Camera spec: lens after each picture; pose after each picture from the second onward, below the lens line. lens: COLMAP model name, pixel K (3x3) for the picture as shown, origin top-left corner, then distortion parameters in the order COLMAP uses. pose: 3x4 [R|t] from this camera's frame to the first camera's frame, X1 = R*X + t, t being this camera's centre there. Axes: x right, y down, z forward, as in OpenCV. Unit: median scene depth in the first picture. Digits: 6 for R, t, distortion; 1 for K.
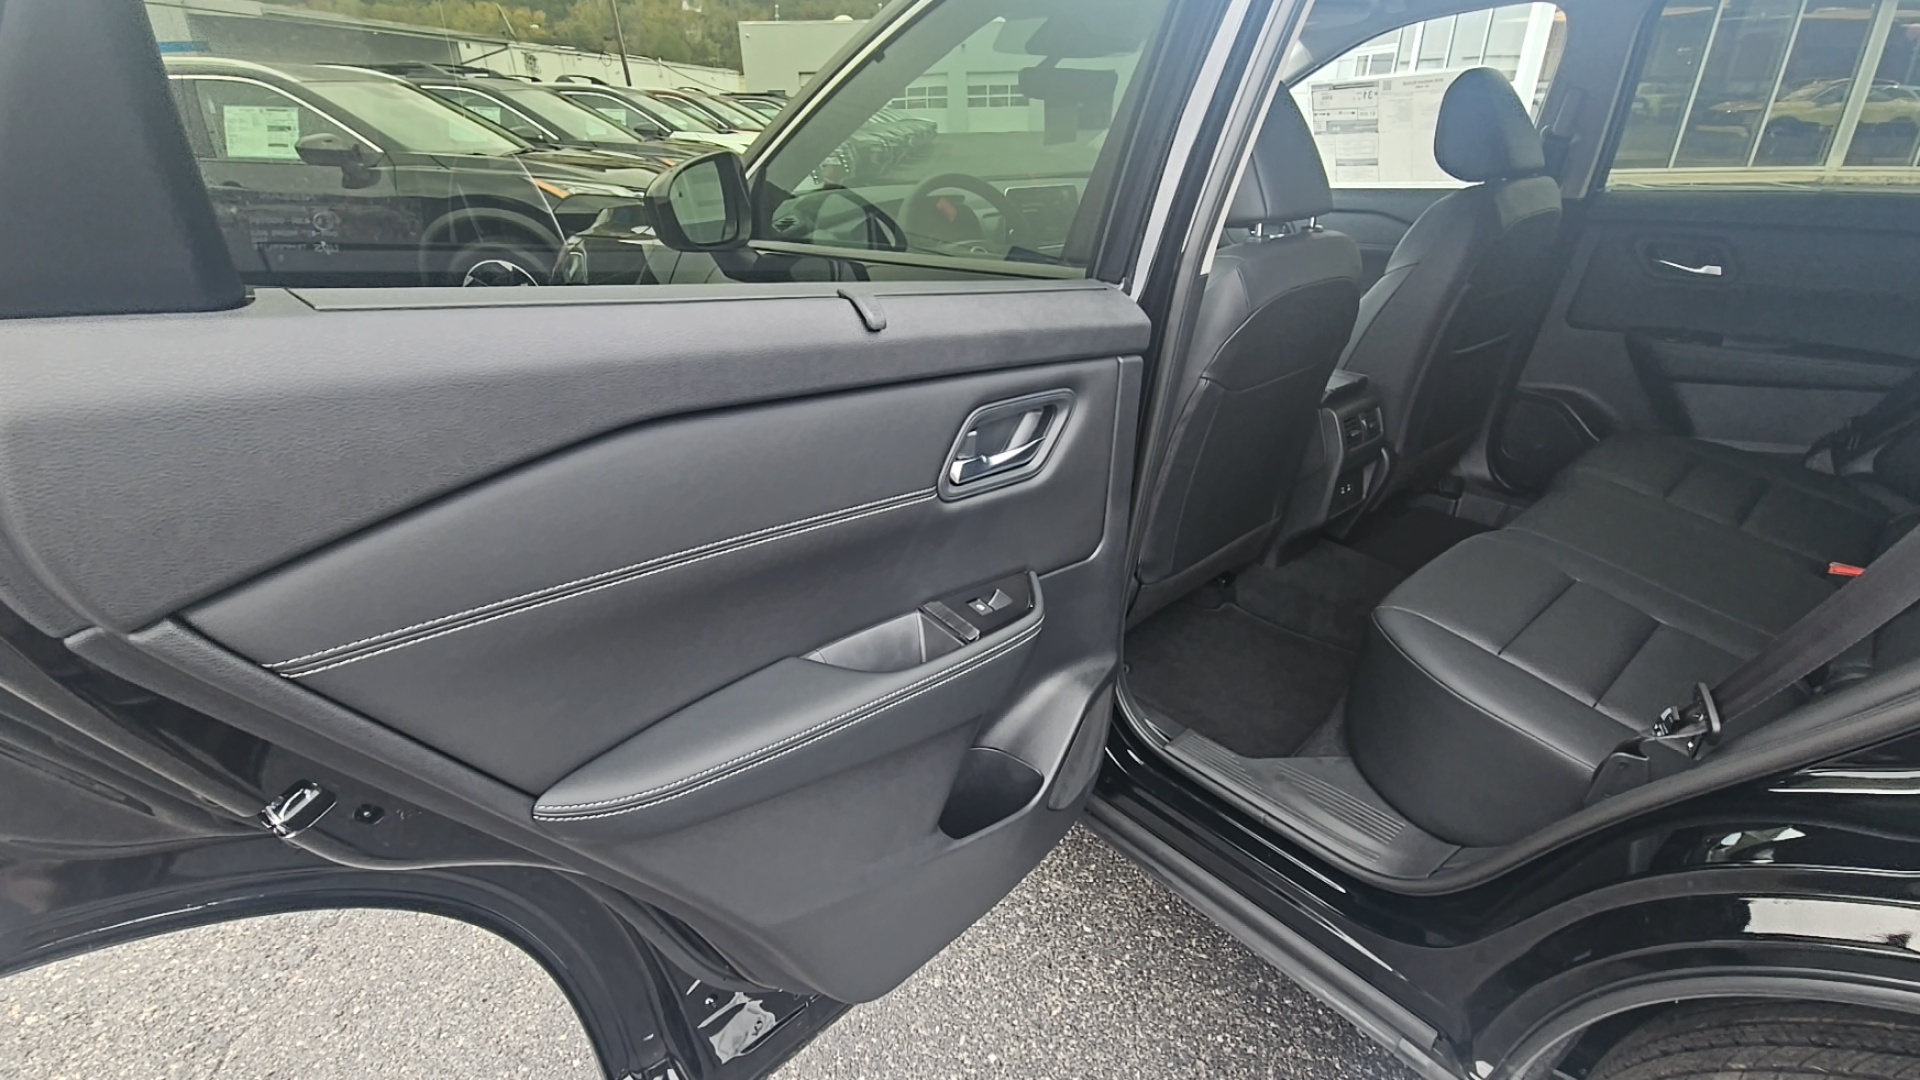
lens RADIAL K [[863.4, 0, 960.0], [0, 863.4, 540.0], [0, 0, 1]] dist [0.009098, -0.006420]
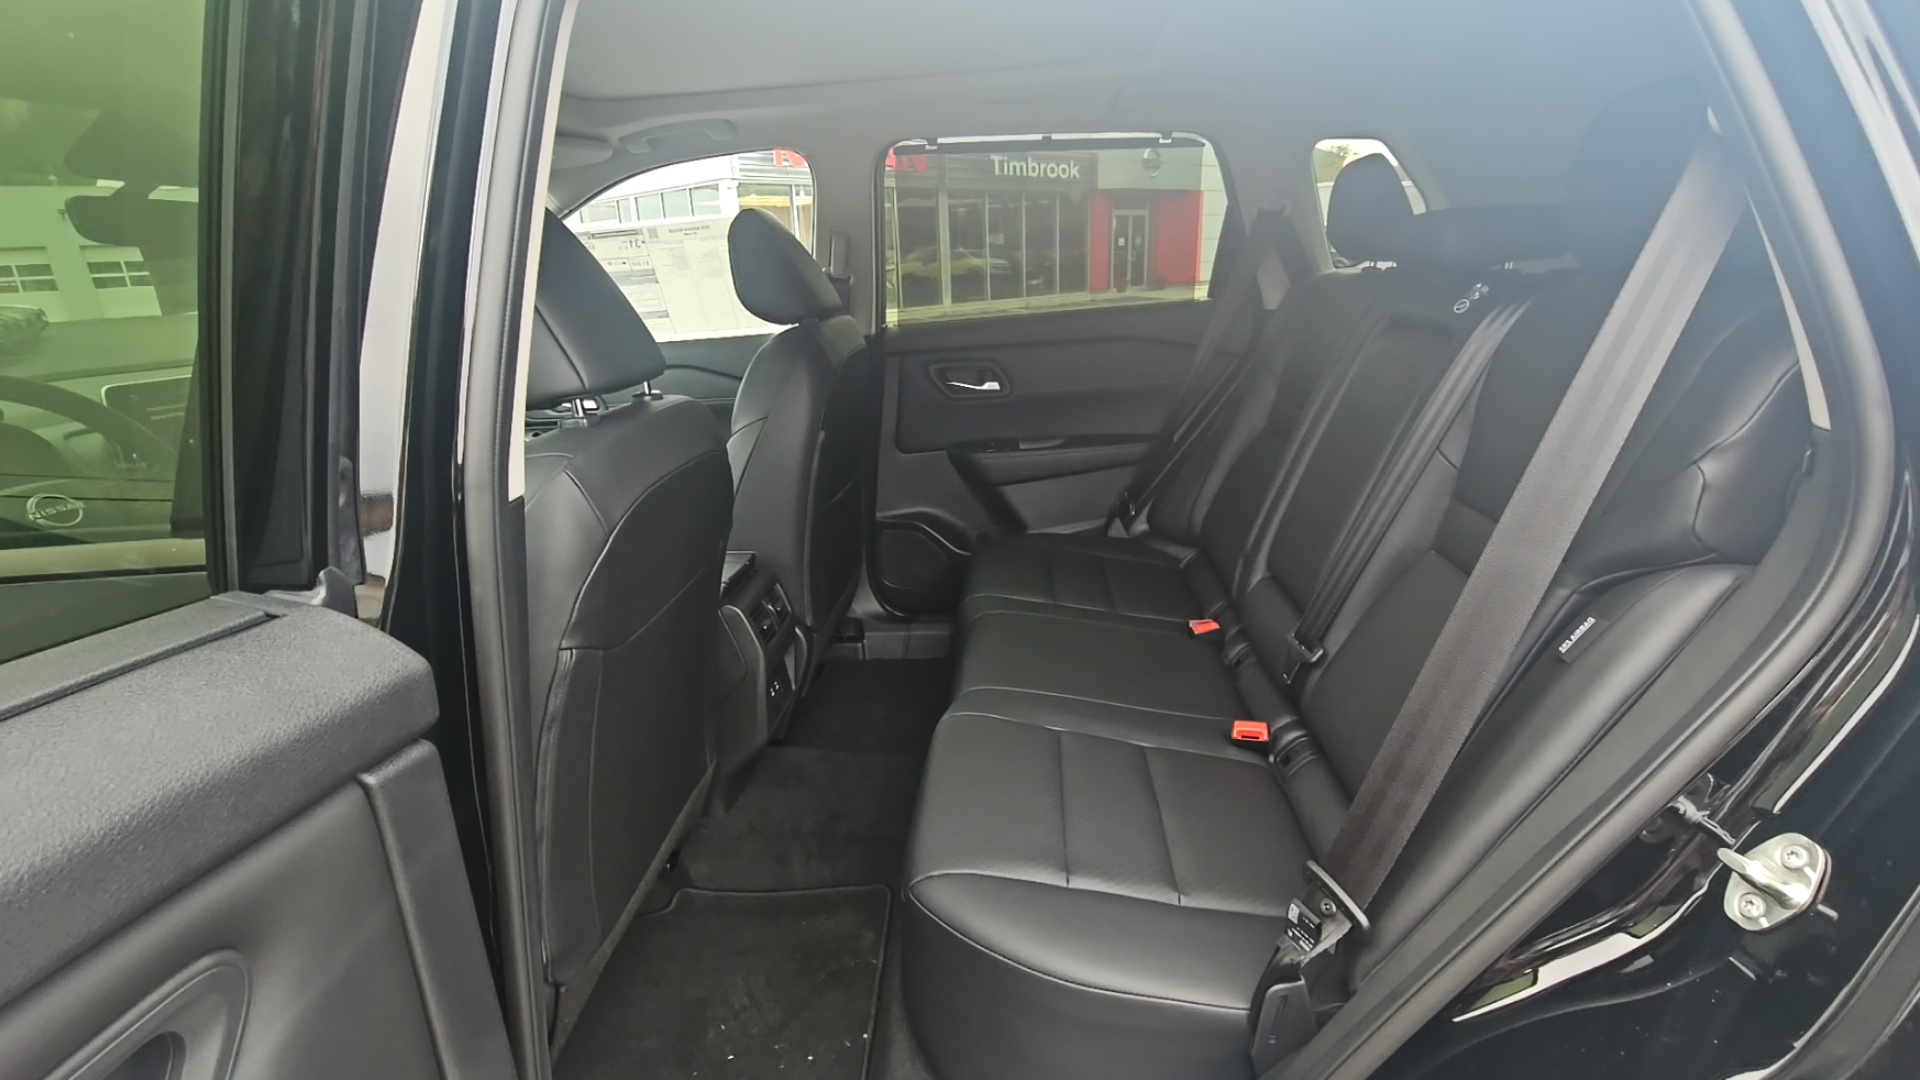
lens RADIAL K [[863.4, 0, 960.0], [0, 863.4, 540.0], [0, 0, 1]] dist [0.009098, -0.006420]
pose [[0.716971, -0.228229, 0.658684, 0.071540], [0.334995, 0.941436, -0.038439, -0.103214], [-0.611336, 0.248215, 0.751437, 0.257712]]
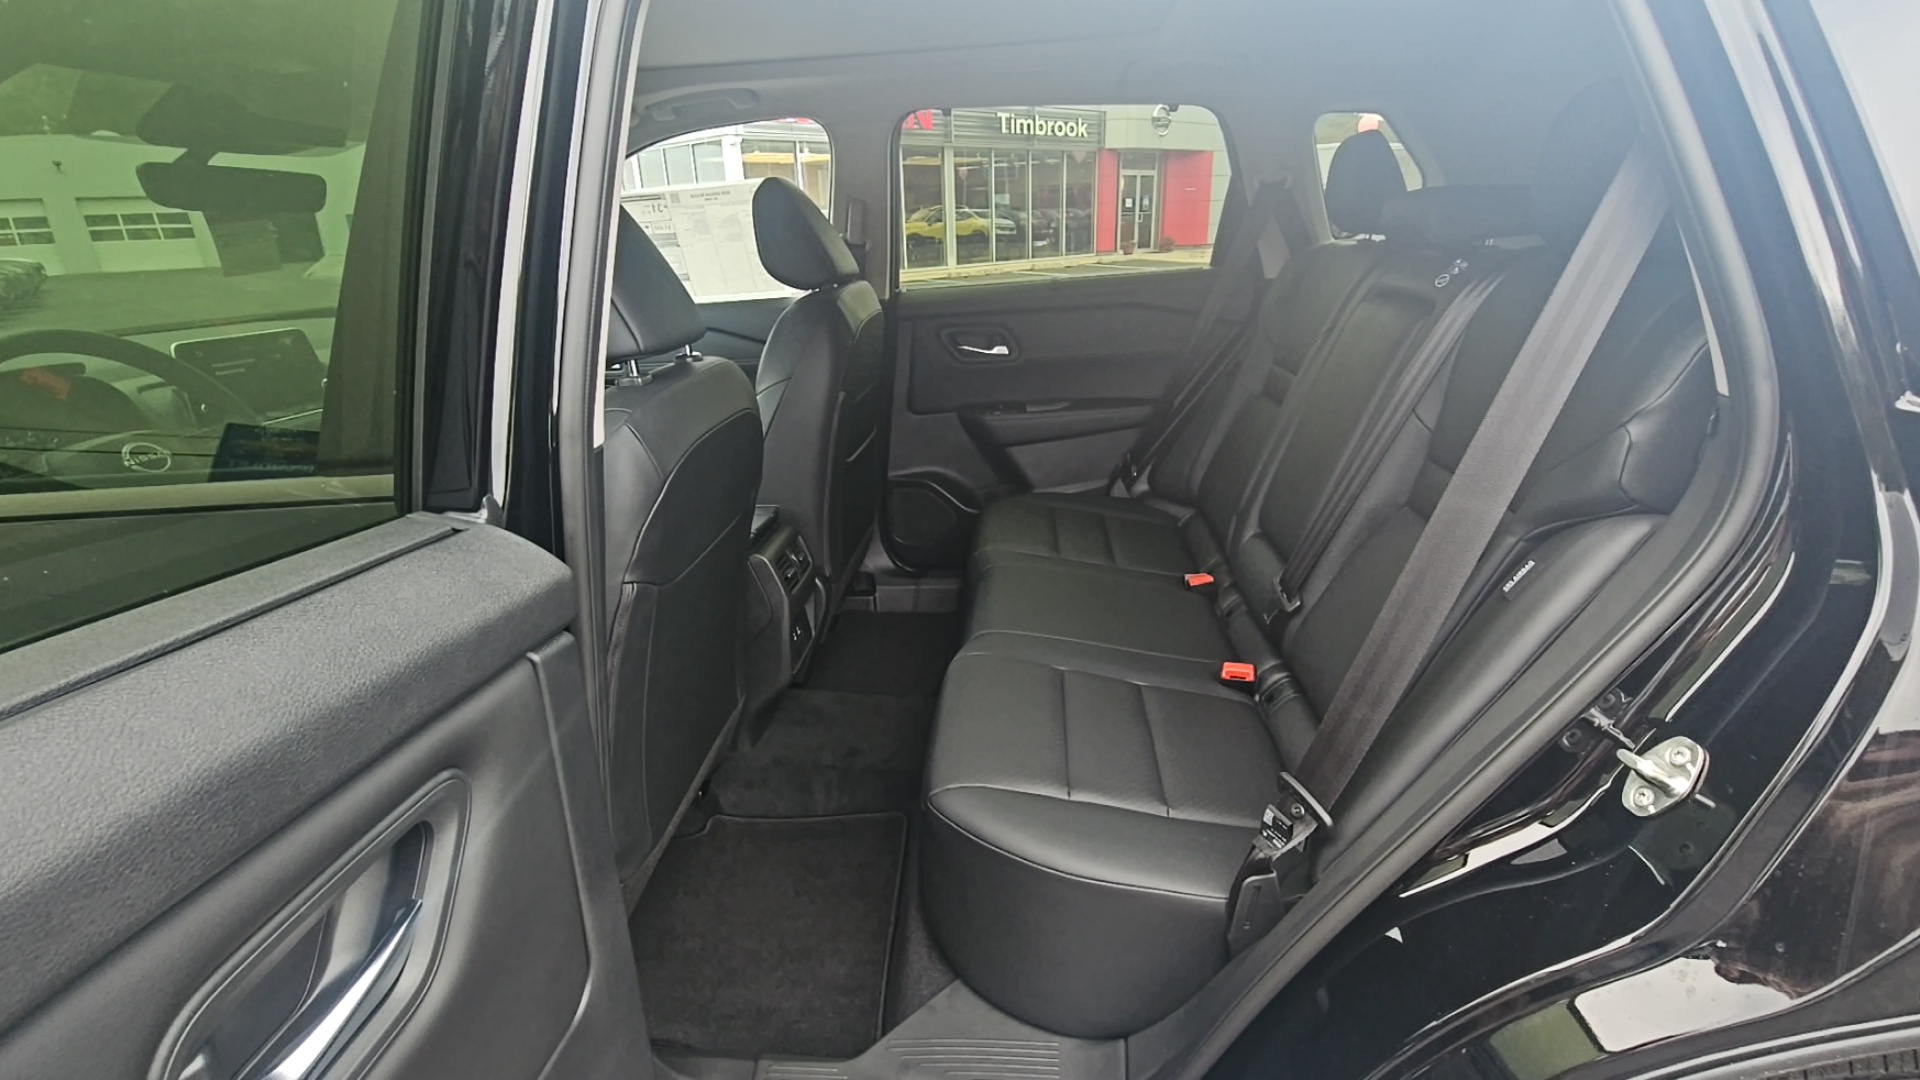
lens RADIAL K [[863.4, 0, 960.0], [0, 863.4, 540.0], [0, 0, 1]] dist [0.009098, -0.006420]
pose [[0.720726, -0.248301, 0.647226, 0.027385], [0.325808, 0.945436, -0.000101, -0.096395], [-0.611885, 0.210944, 0.762298, 0.224525]]
